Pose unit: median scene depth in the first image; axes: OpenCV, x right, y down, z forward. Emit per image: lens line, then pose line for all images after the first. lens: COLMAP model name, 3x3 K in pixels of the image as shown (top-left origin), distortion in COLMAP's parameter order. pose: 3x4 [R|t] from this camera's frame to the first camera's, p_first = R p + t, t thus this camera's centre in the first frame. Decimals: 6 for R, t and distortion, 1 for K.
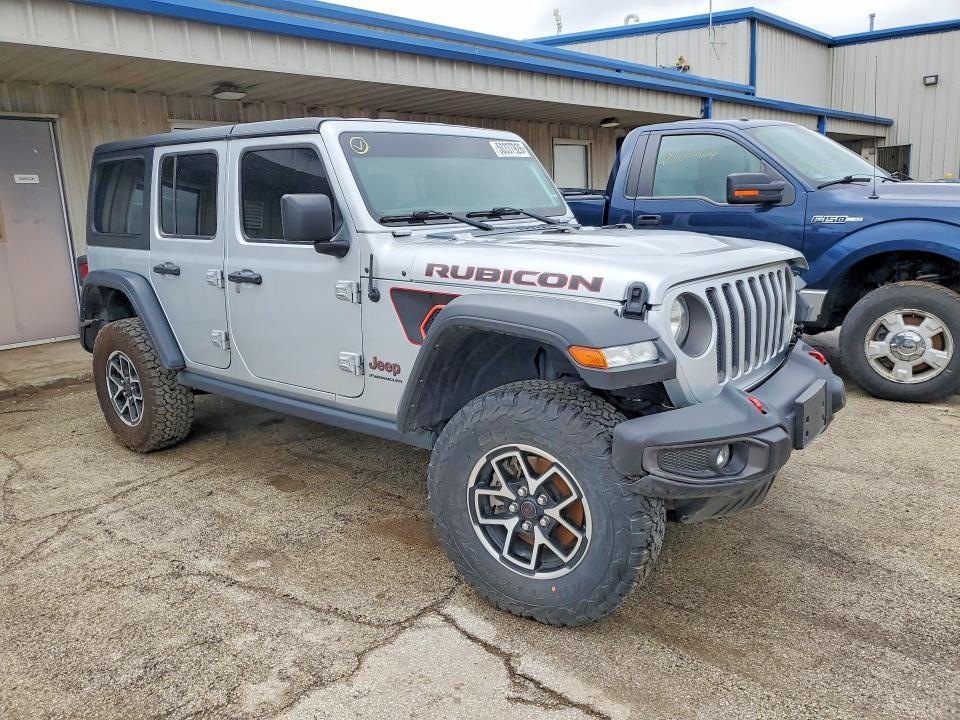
lens RADIAL K [[781.6, 0, 480.0], [0, 781.6, 360.0], [0, 0, 1]] dist [0.003808, -0.003987]
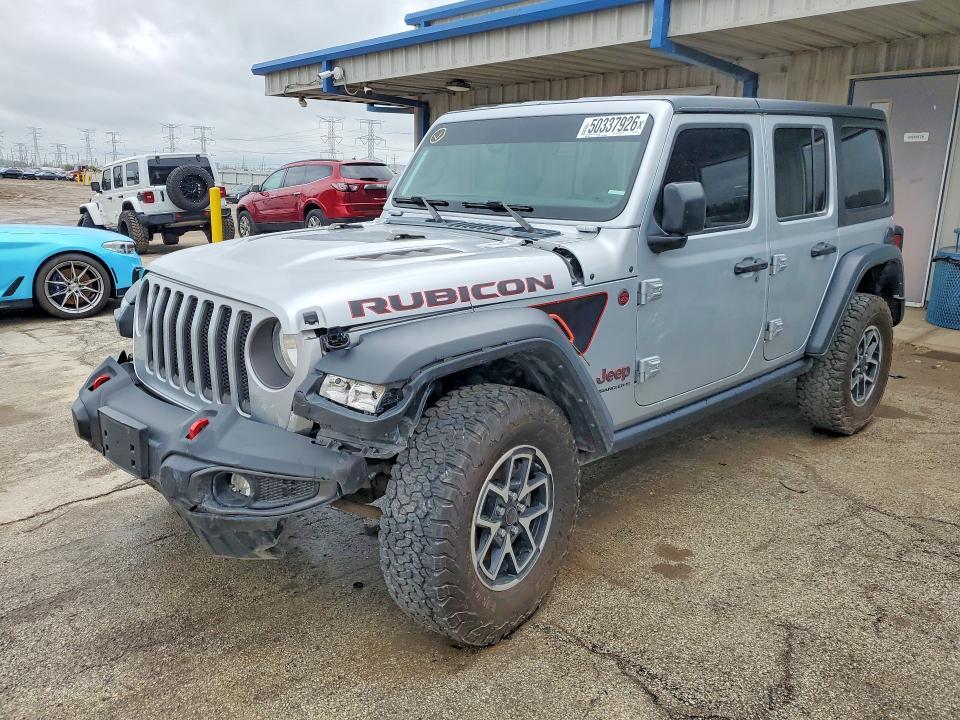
lens RADIAL K [[781.6, 0, 480.0], [0, 781.6, 360.0], [0, 0, 1]] dist [0.003808, -0.003987]
pose [[-0.132933, 0.282902, -0.949892, 0.993348], [-0.198991, 0.931265, 0.305202, -0.318799], [0.970943, 0.229592, -0.067501, 1.181908]]
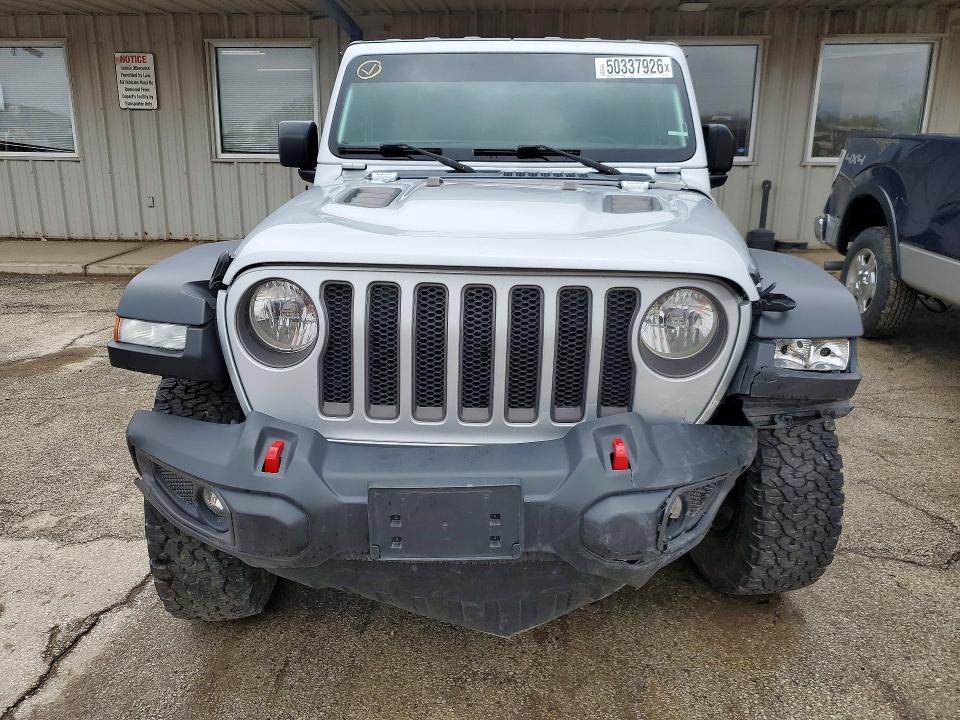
lens RADIAL K [[767.3, 0, 470.0], [0, 767.3, 357.5], [0, 0, 1]] dist [-0.000518, 0.010136]
pose [[0.596776, 0.271546, -0.755064, 0.683977], [-0.192558, 0.961965, 0.193764, -0.139227], [0.778961, 0.029760, 0.626366, 0.517003]]
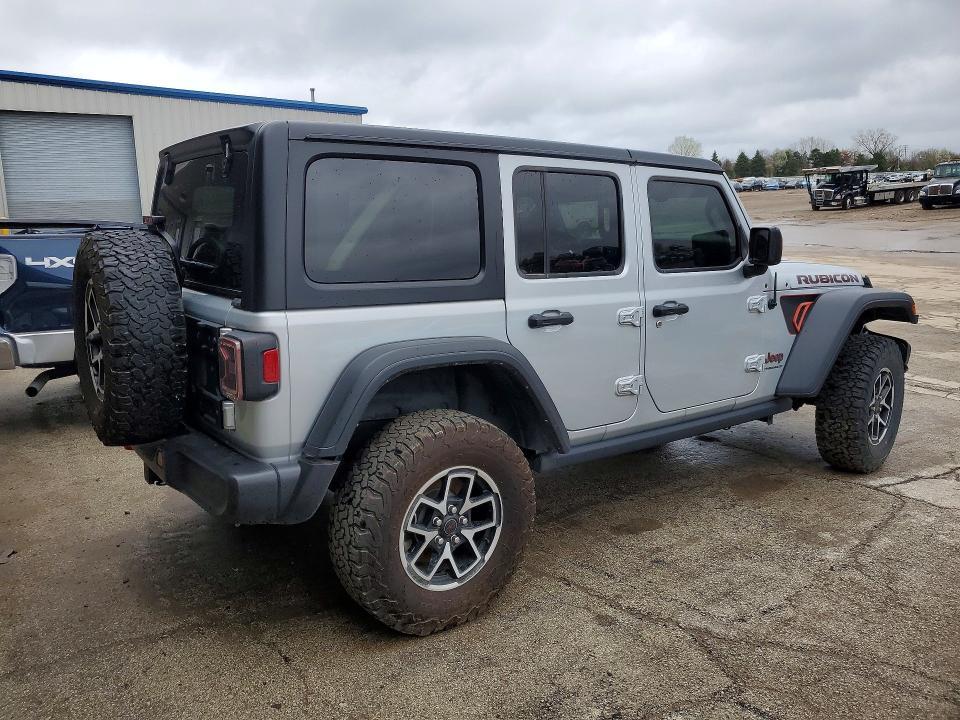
lens RADIAL K [[767.3, 0, 470.0], [0, 767.3, 357.5], [0, 0, 1]] dist [-0.000518, 0.010136]
pose [[0.208186, -0.141802, 0.967756, -1.371323], [0.194571, 0.975664, 0.101104, -0.206569], [-0.958541, 0.167249, 0.230710, 1.119325]]
